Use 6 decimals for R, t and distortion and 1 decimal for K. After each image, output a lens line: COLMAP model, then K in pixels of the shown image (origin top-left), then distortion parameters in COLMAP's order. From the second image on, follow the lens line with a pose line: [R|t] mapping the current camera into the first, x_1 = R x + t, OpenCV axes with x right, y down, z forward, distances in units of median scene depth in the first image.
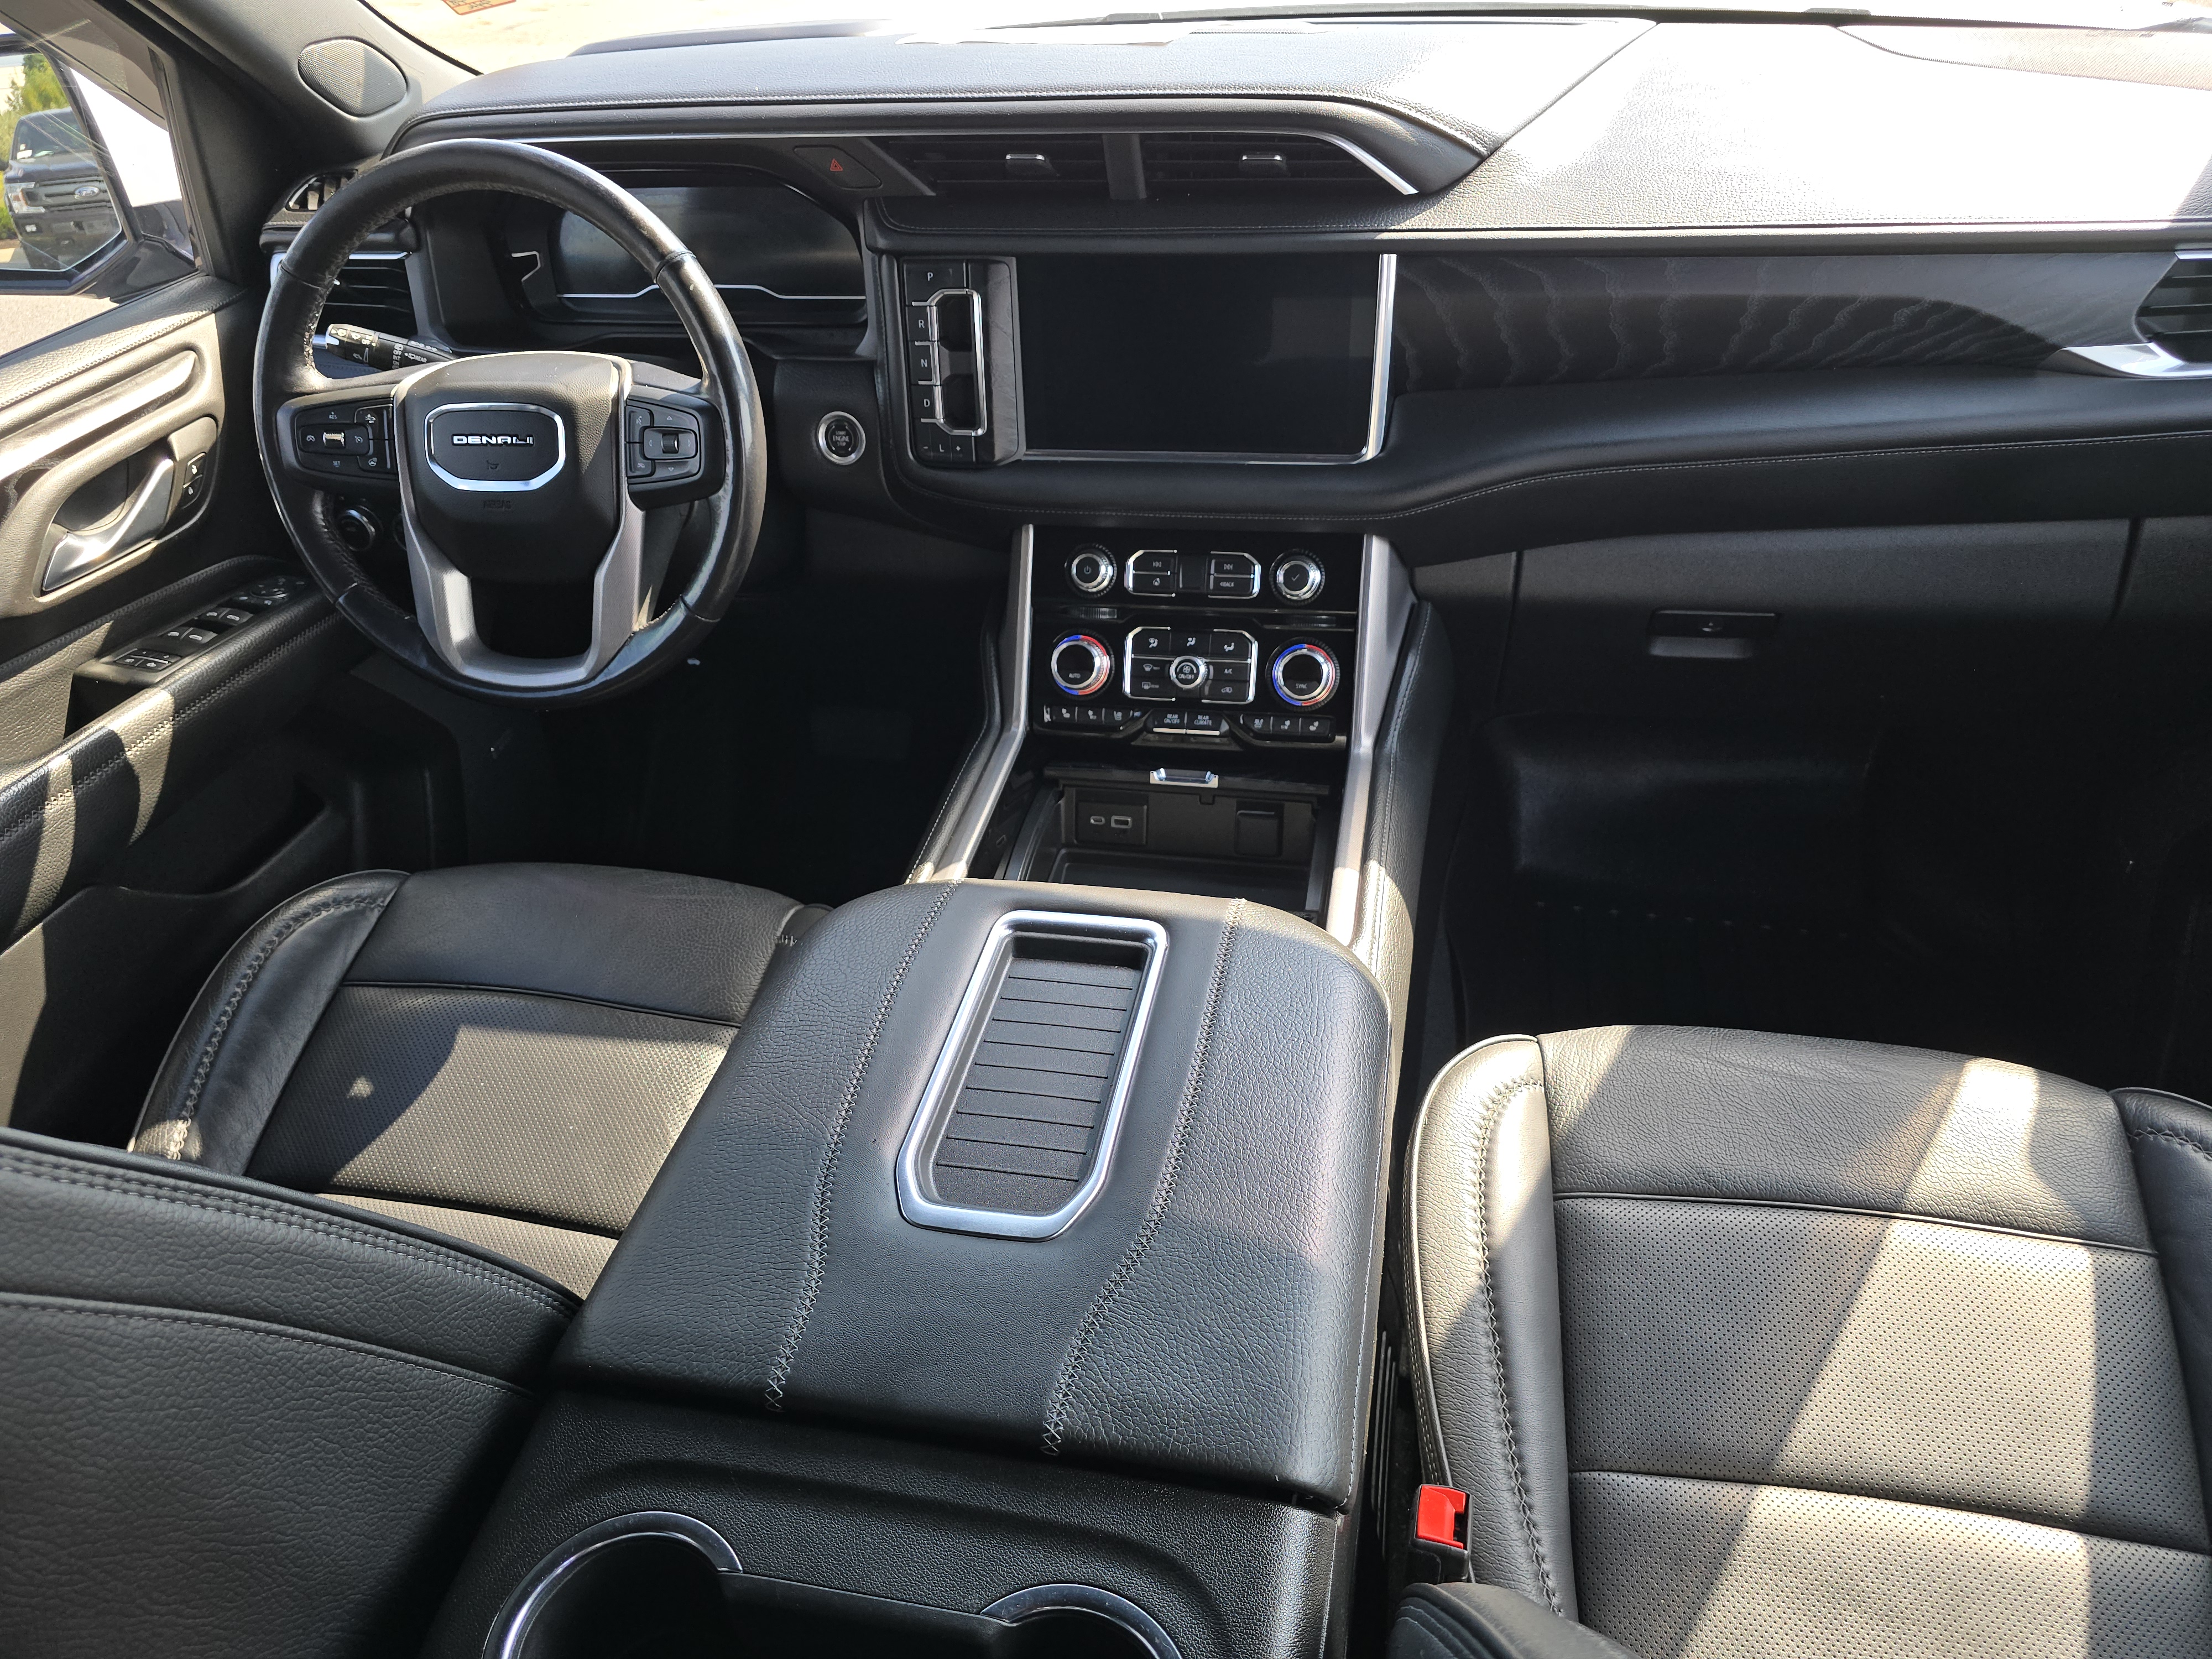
lens RADIAL K [[1474.5, 0, 1168.2], [0, 1474.5, 857.6], [0, 0, 1]] dist [-0.004977, -0.018128]
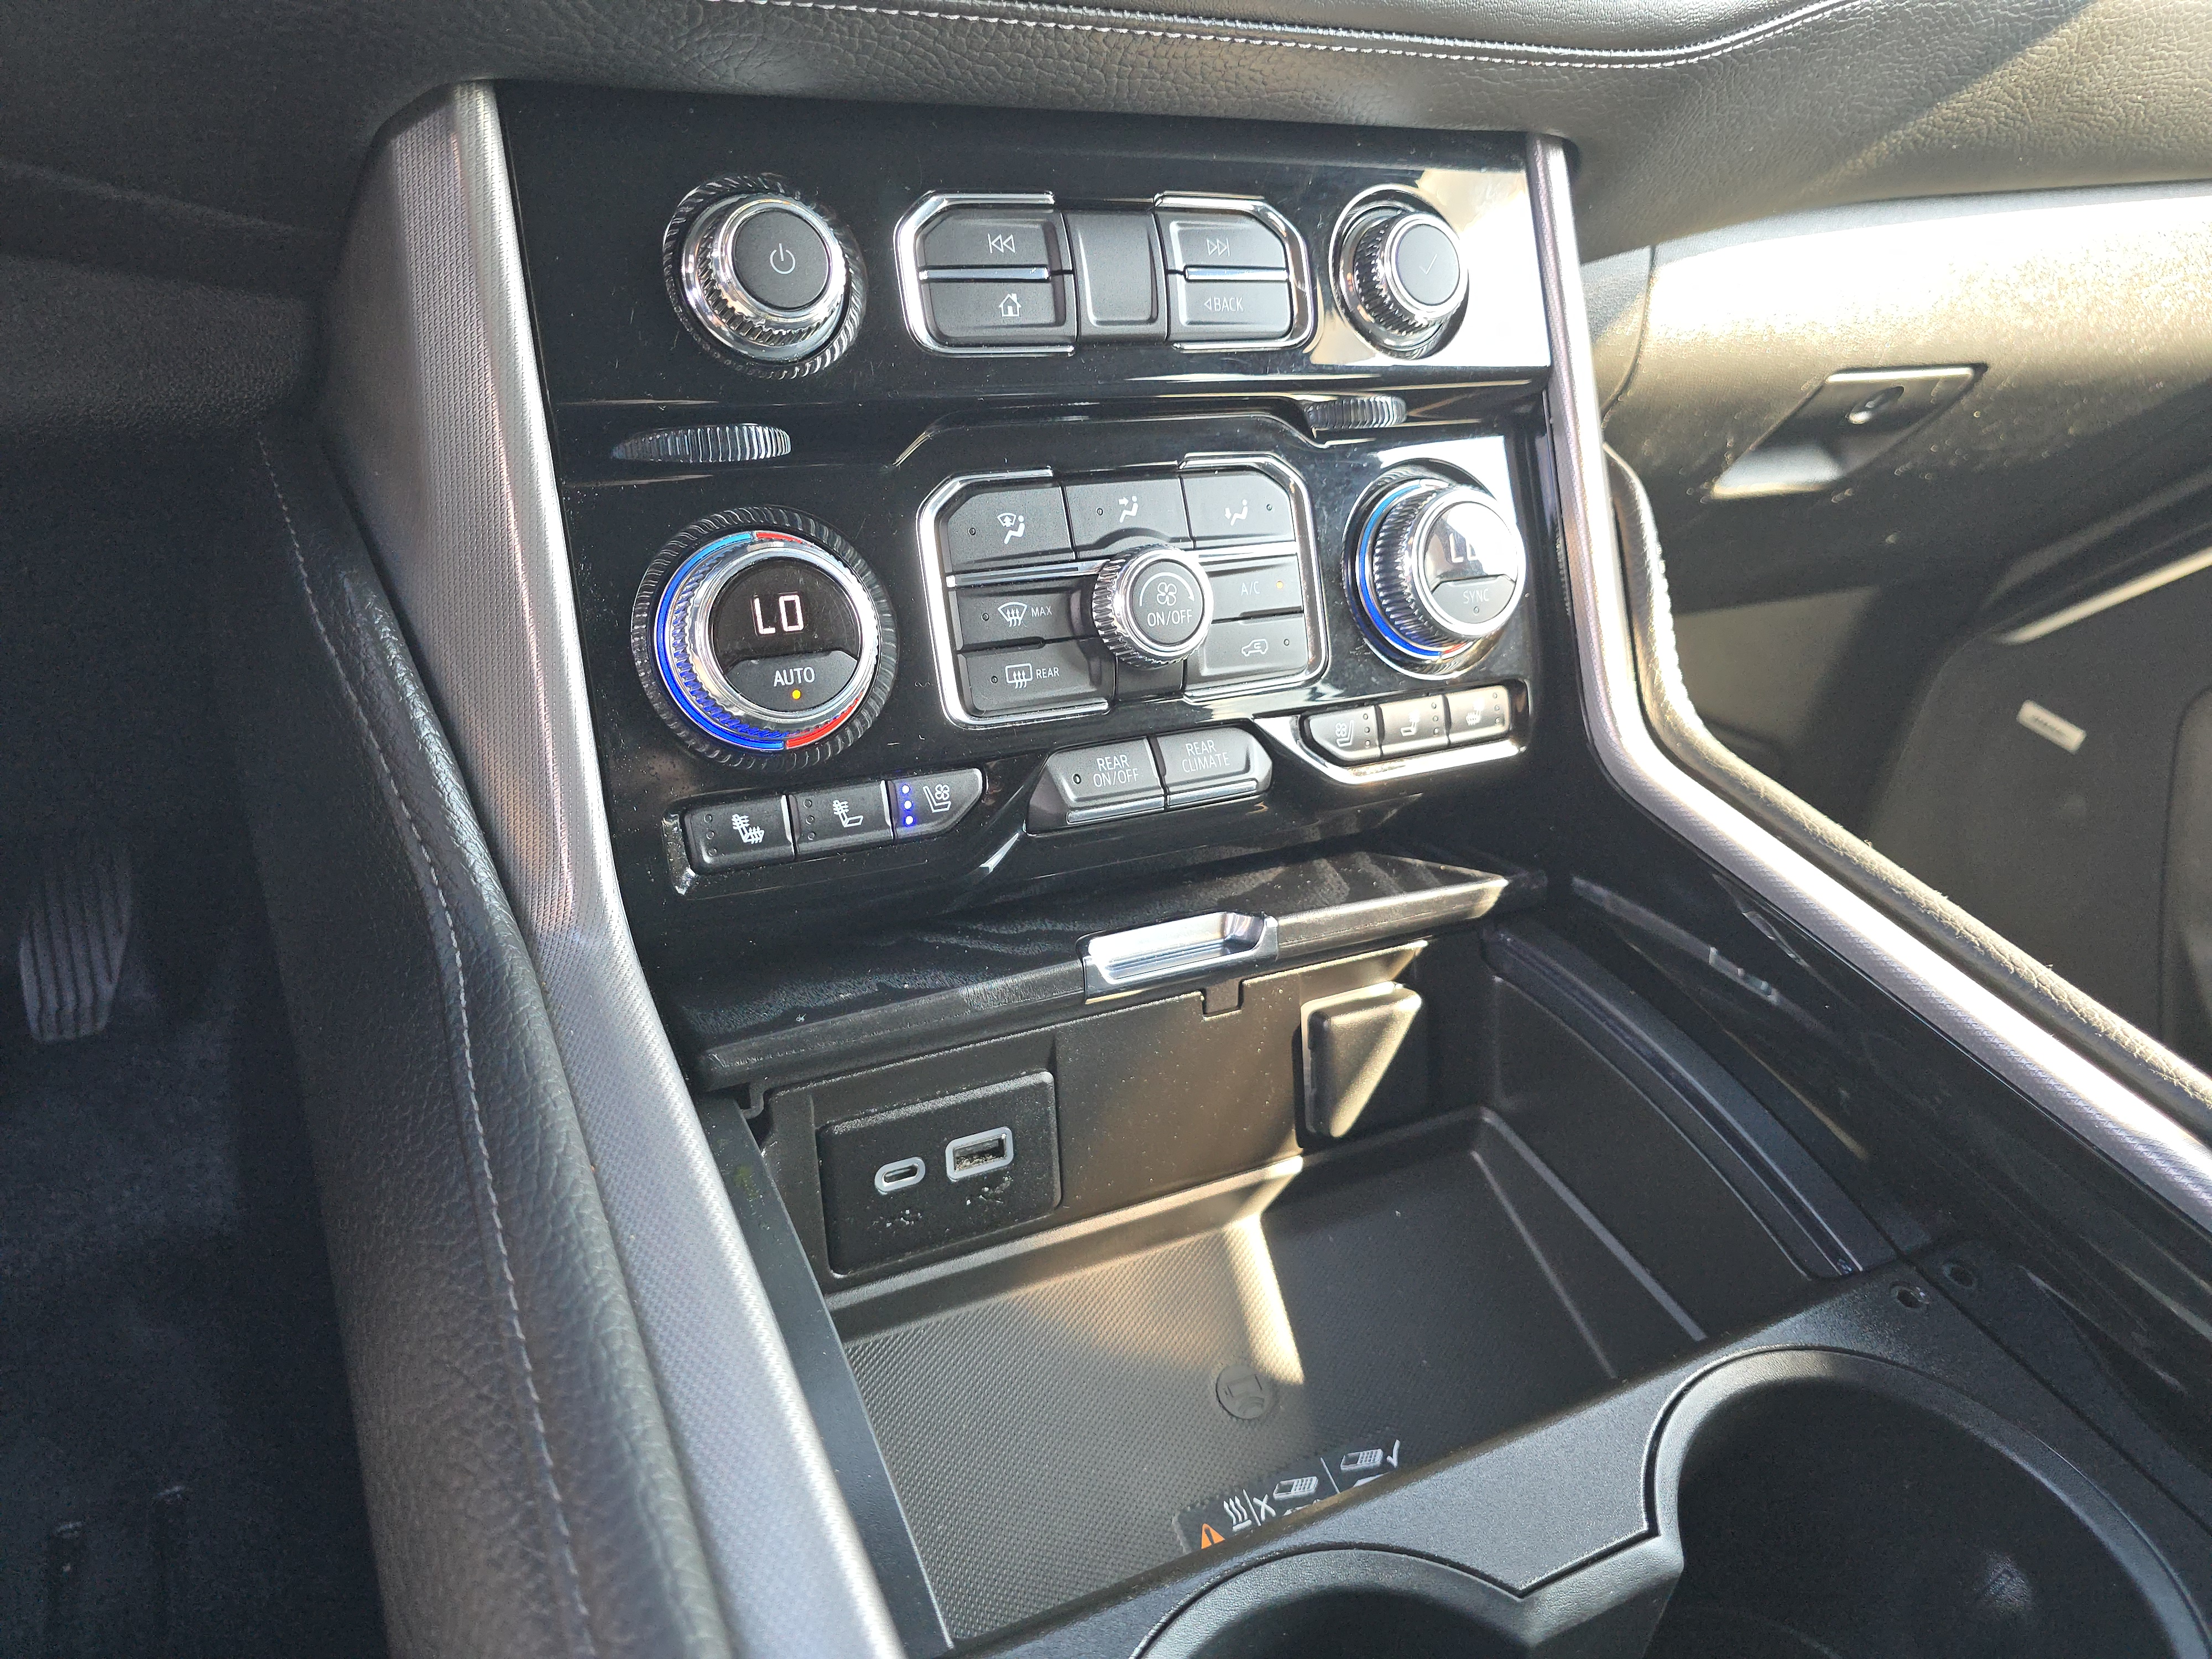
lens RADIAL K [[1474.5, 0, 1084.6], [0, 1474.5, 830.5], [0, 0, 1]] dist [-0.004977, -0.018128]
pose [[0.785813, -0.205574, 0.583299, -0.189052], [0.238029, 0.971019, 0.021550, -0.094155], [-0.570825, 0.121908, 0.811972, 0.795646]]
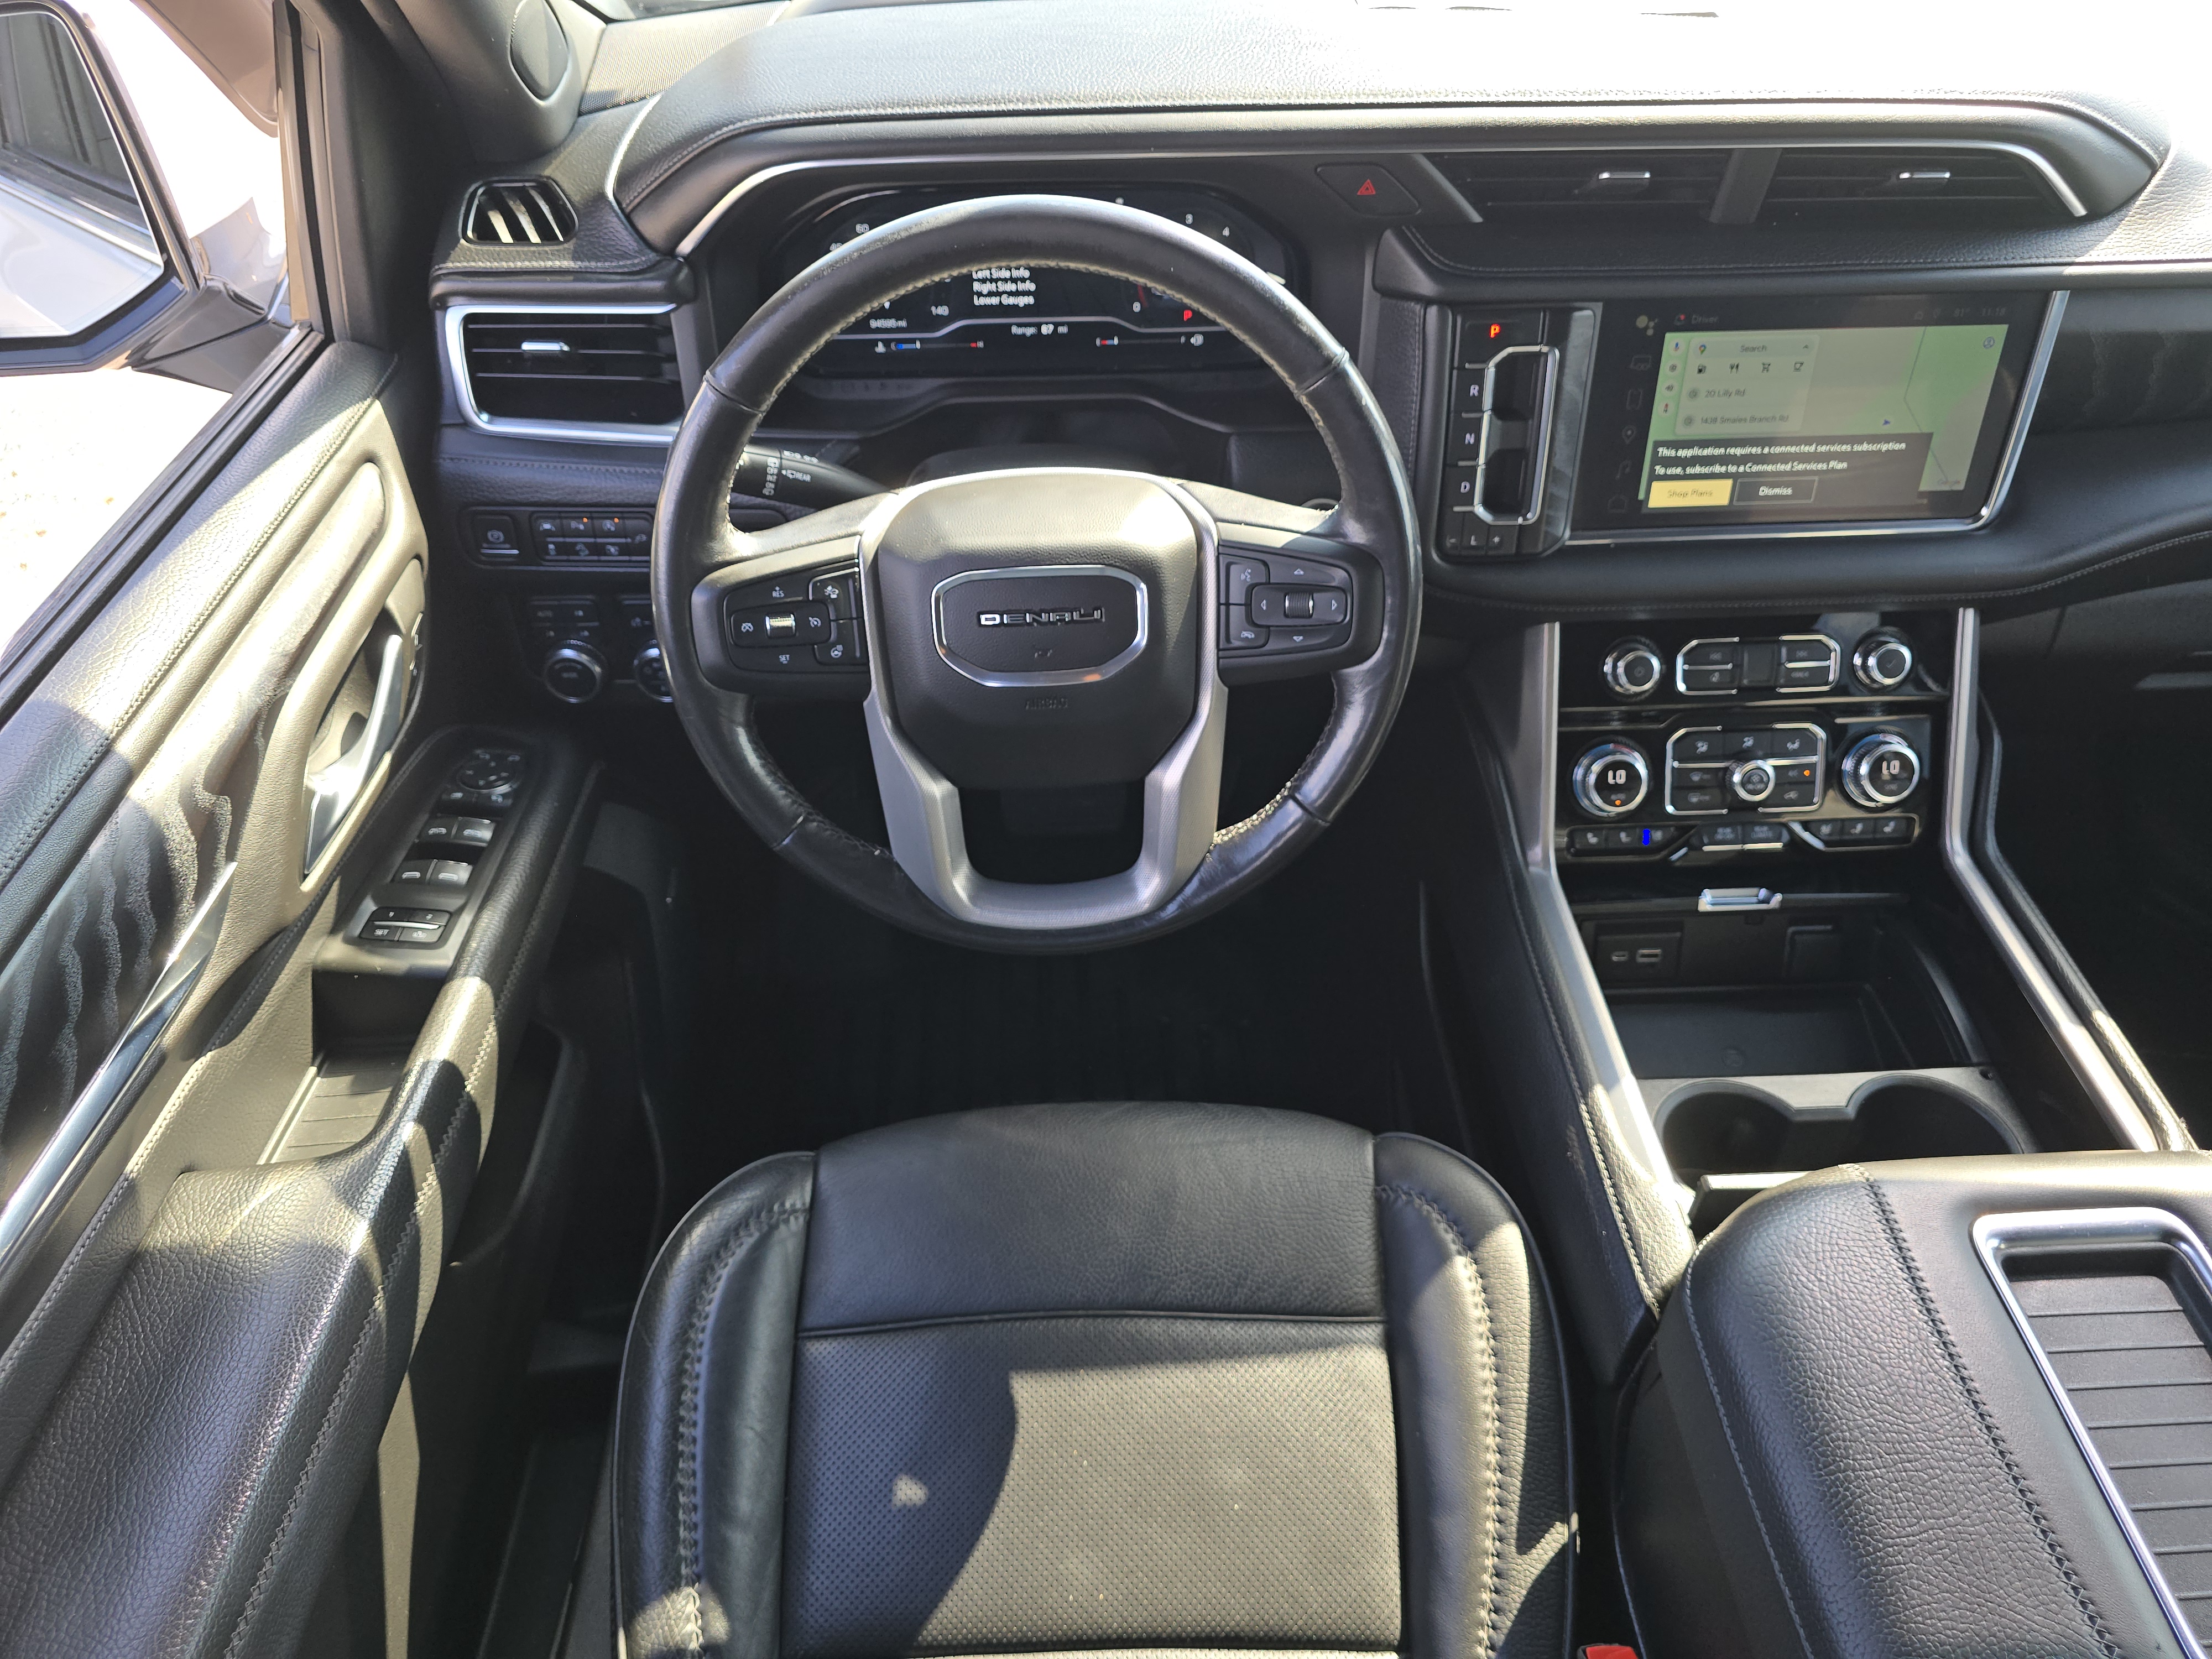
lens RADIAL K [[1516.7, 0, 1106.5], [0, 1516.7, 822.9], [0, 0, 1]] dist [0.001169, -0.013789]
pose [[0.971979, -0.121341, 0.201329, -0.538939], [0.103998, 0.990065, 0.094629, -0.229114], [-0.210811, -0.071040, 0.974942, 0.239749]]
